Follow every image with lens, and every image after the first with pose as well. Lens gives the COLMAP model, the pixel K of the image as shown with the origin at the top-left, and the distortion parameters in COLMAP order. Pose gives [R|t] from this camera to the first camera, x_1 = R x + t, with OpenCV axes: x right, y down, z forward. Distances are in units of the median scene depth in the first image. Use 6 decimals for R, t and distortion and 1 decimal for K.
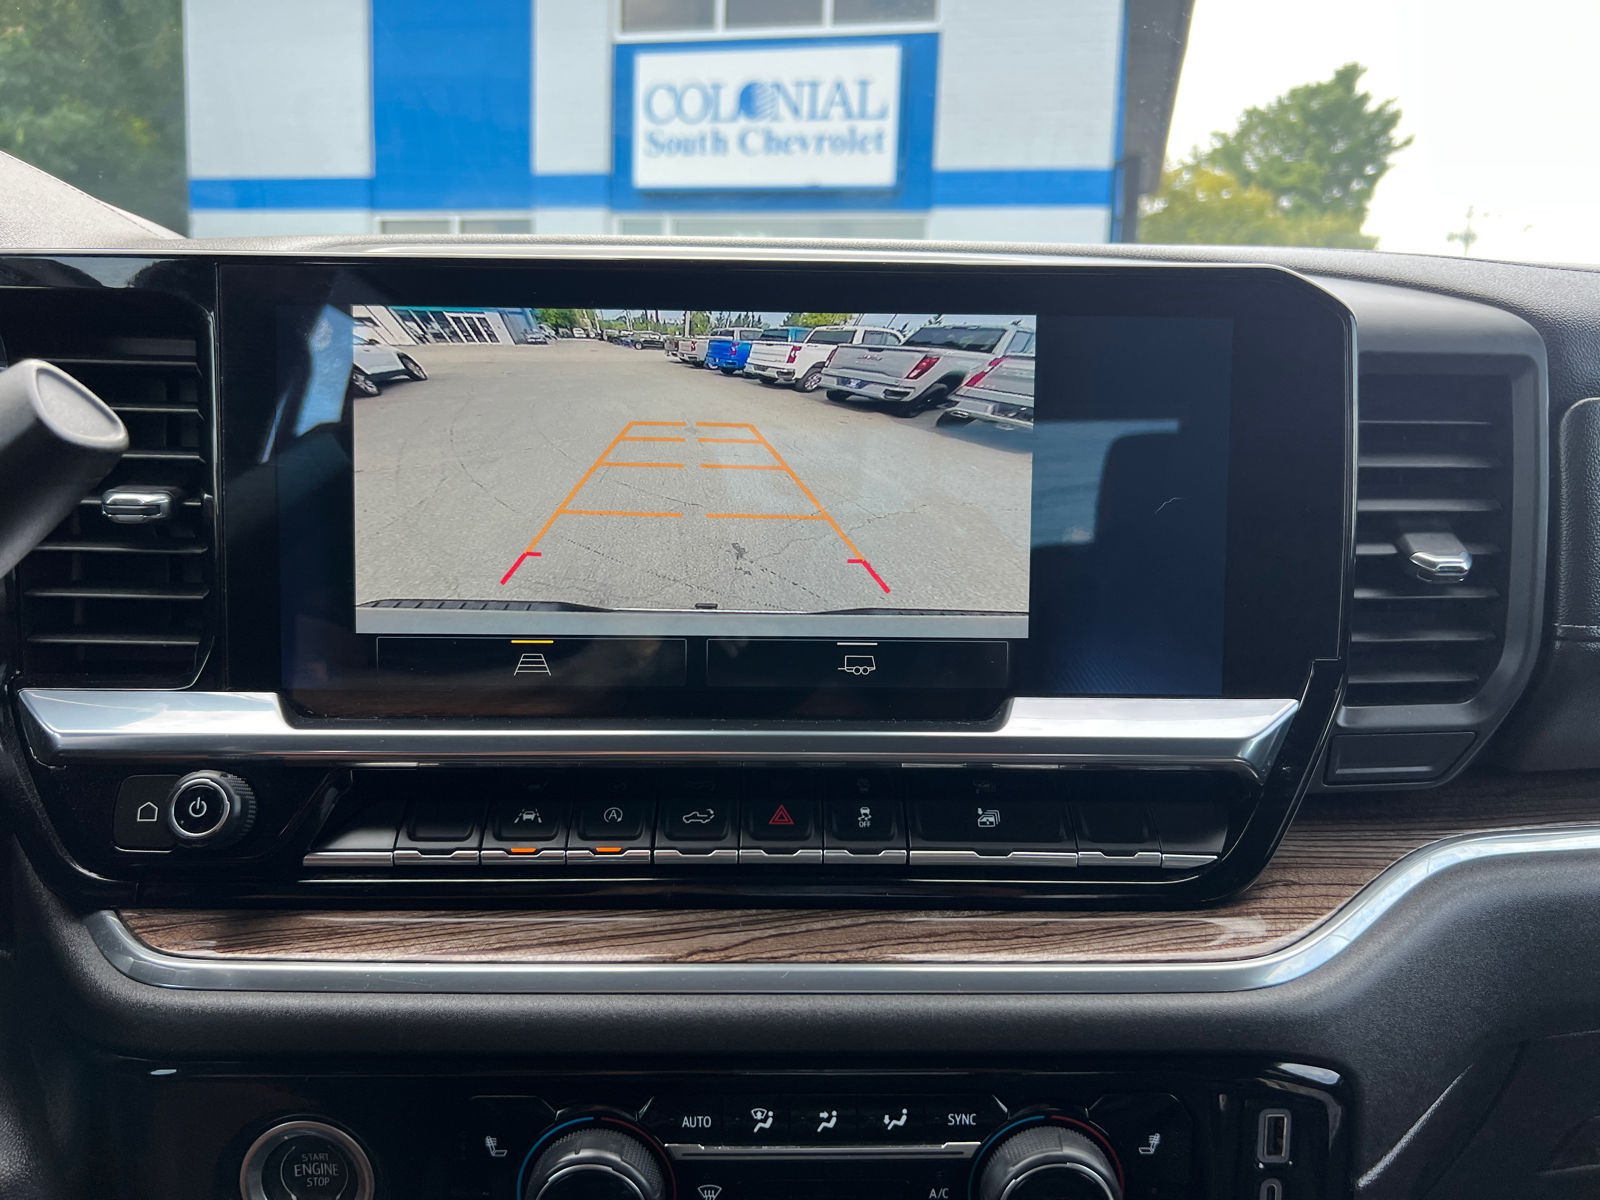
lens RADIAL K [[1207.3, 0, 813.9], [0, 1207.3, 594.7], [0, 0, 1]] dist [0.048677, -0.055972]
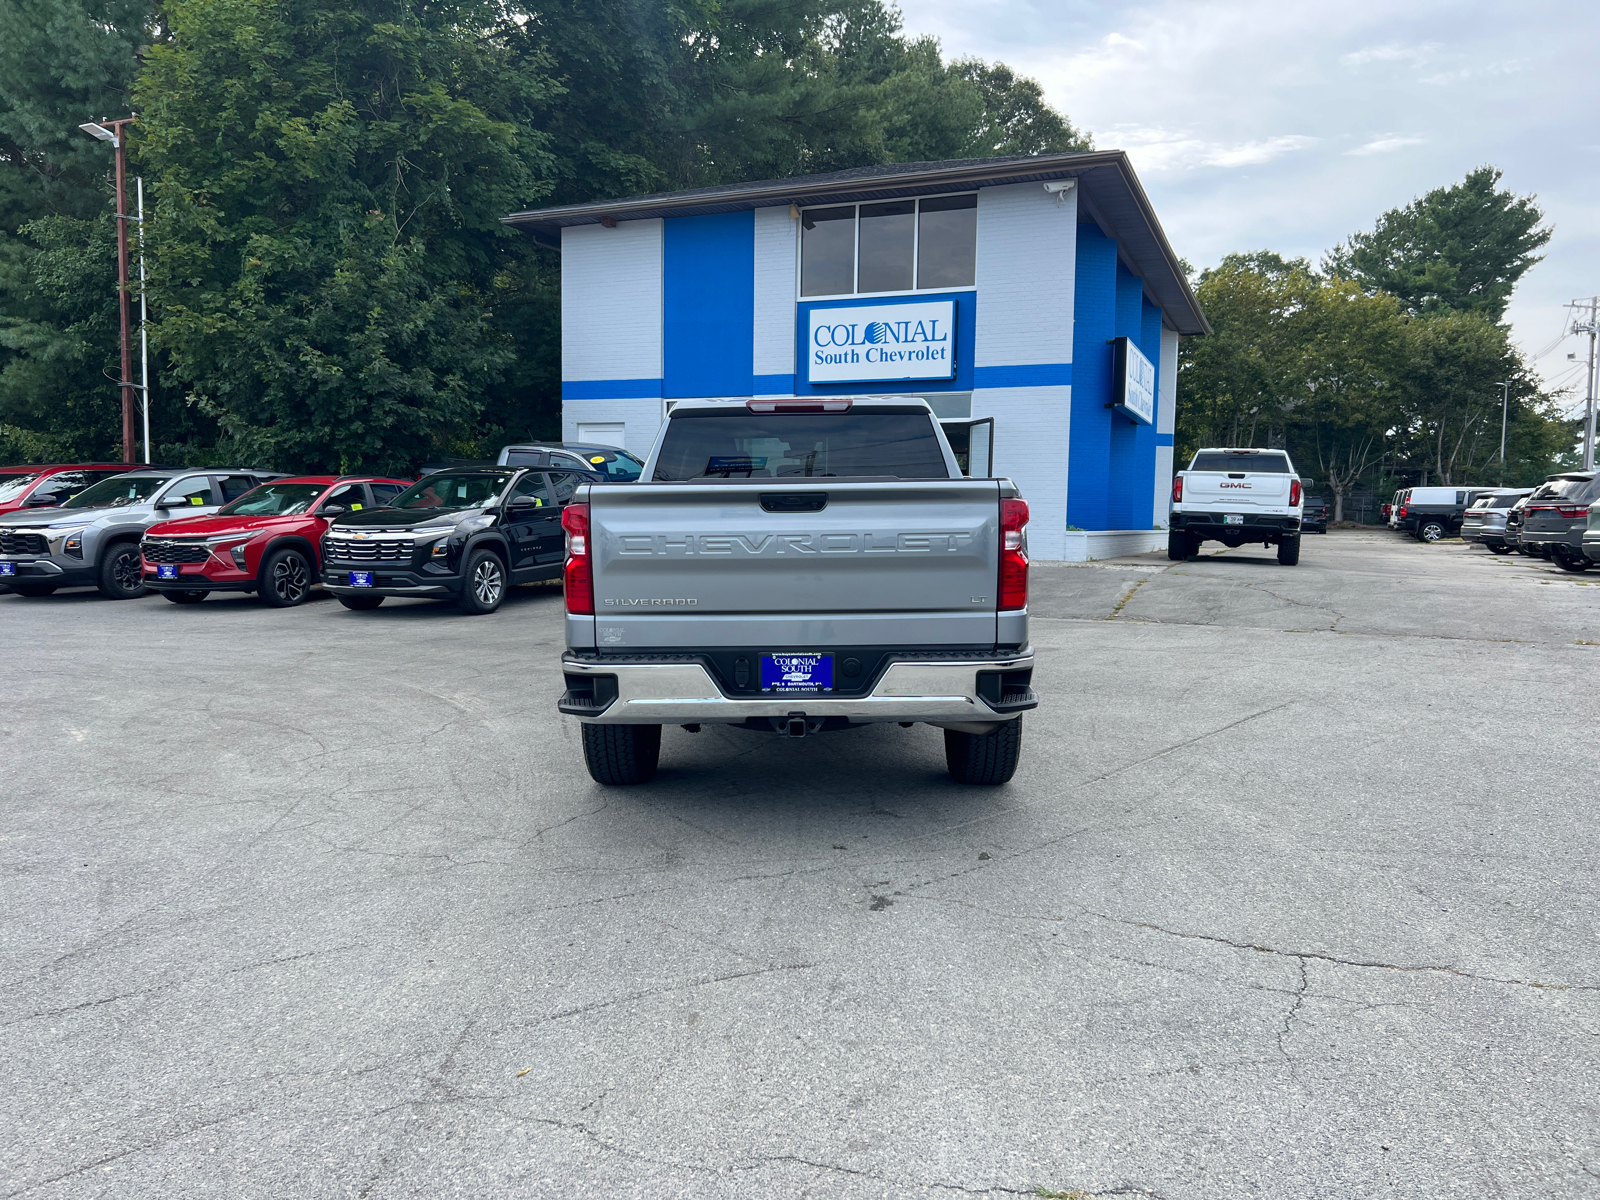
lens RADIAL K [[1207.3, 0, 787.7], [0, 1207.3, 610.1], [0, 0, 1]] dist [0.048677, -0.055972]
pose [[0.985808, -0.008779, -0.167646, 0.124570], [-0.002568, 0.997726, -0.067347, 0.127512], [0.167856, 0.066822, 0.983544, -0.776807]]
